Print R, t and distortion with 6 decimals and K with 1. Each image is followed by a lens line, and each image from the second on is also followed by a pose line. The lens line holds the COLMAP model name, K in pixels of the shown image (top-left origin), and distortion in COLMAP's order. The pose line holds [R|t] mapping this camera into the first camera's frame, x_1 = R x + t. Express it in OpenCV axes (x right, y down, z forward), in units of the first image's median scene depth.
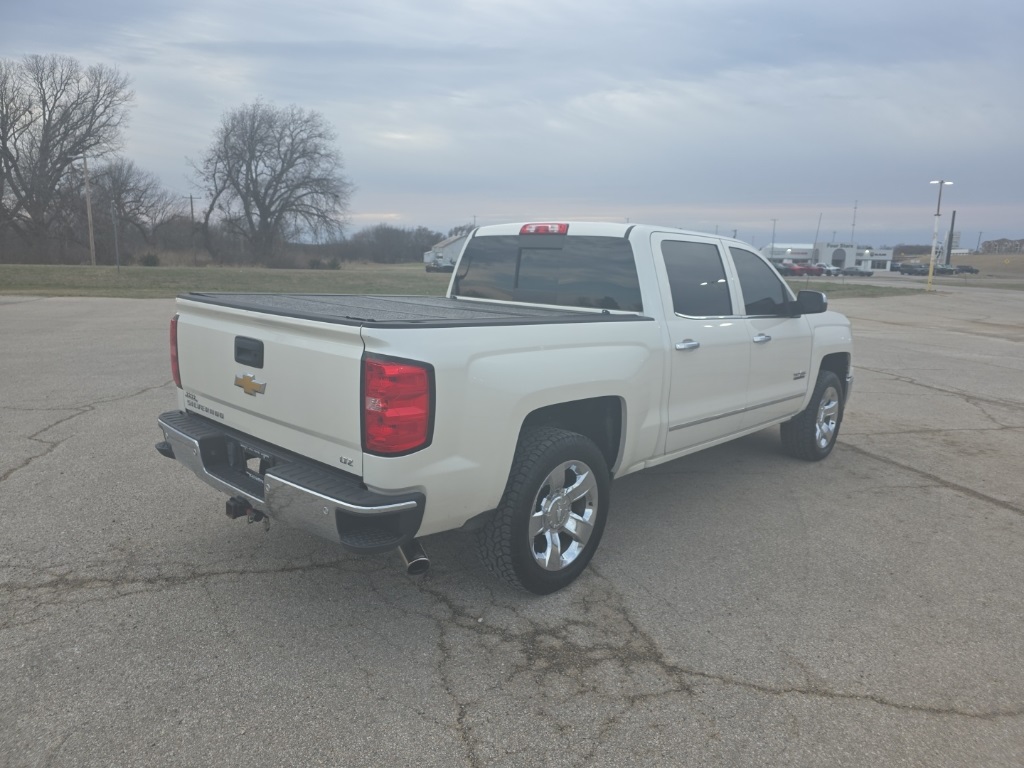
lens RADIAL K [[686.6, 0, 512.0], [0, 686.6, 384.0], [0, 0, 1]] dist [0.049350, -0.052142]
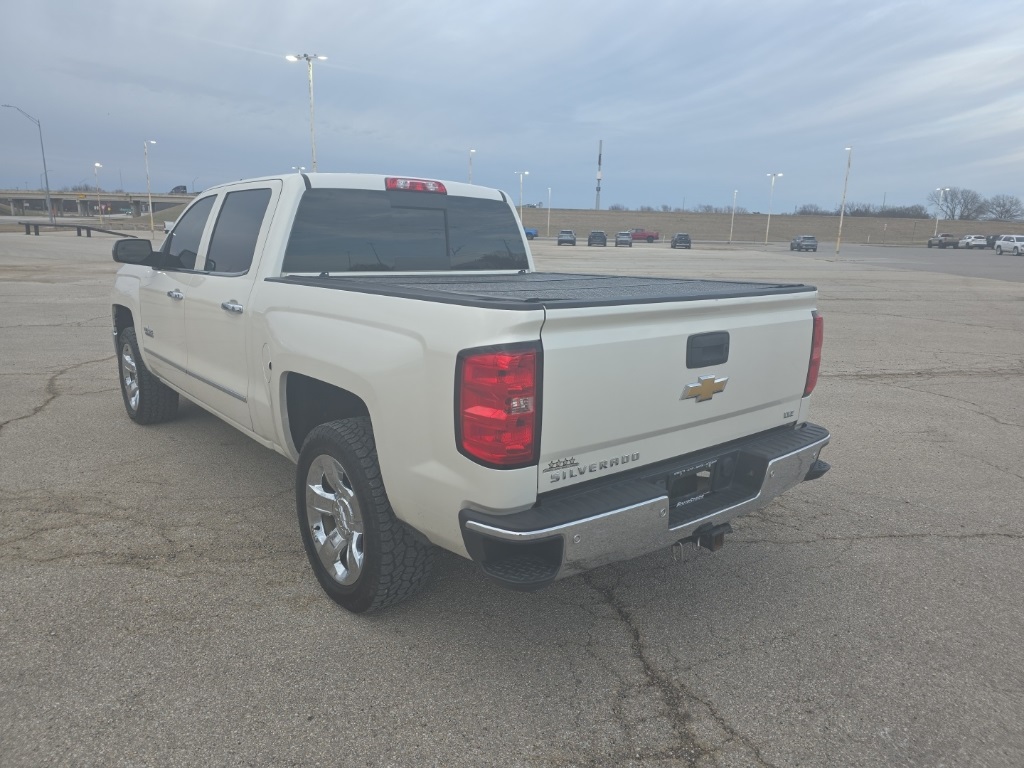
lens RADIAL K [[688.4, 0, 512.0], [0, 688.4, 384.0], [0, 0, 1]] dist [0.072266, -0.081863]
pose [[0.138234, -0.238004, 0.961377, -0.926839], [0.154688, 0.963972, 0.216404, -0.168901], [-0.978245, 0.118799, 0.170070, 0.833844]]
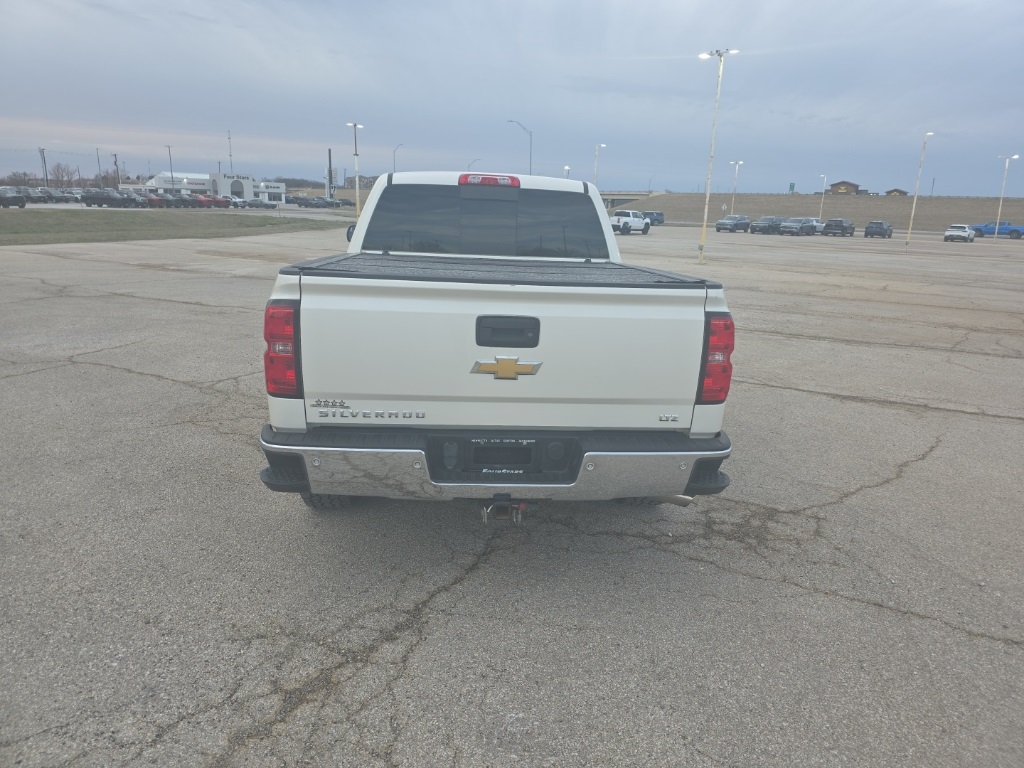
lens RADIAL K [[686.6, 0, 512.0], [0, 686.6, 384.0], [0, 0, 1]] dist [0.049350, -0.052142]
pose [[0.682962, -0.181702, 0.707493, -0.766763], [0.113544, 0.983202, 0.142904, -0.079782], [-0.721575, -0.017266, 0.692121, 0.298908]]
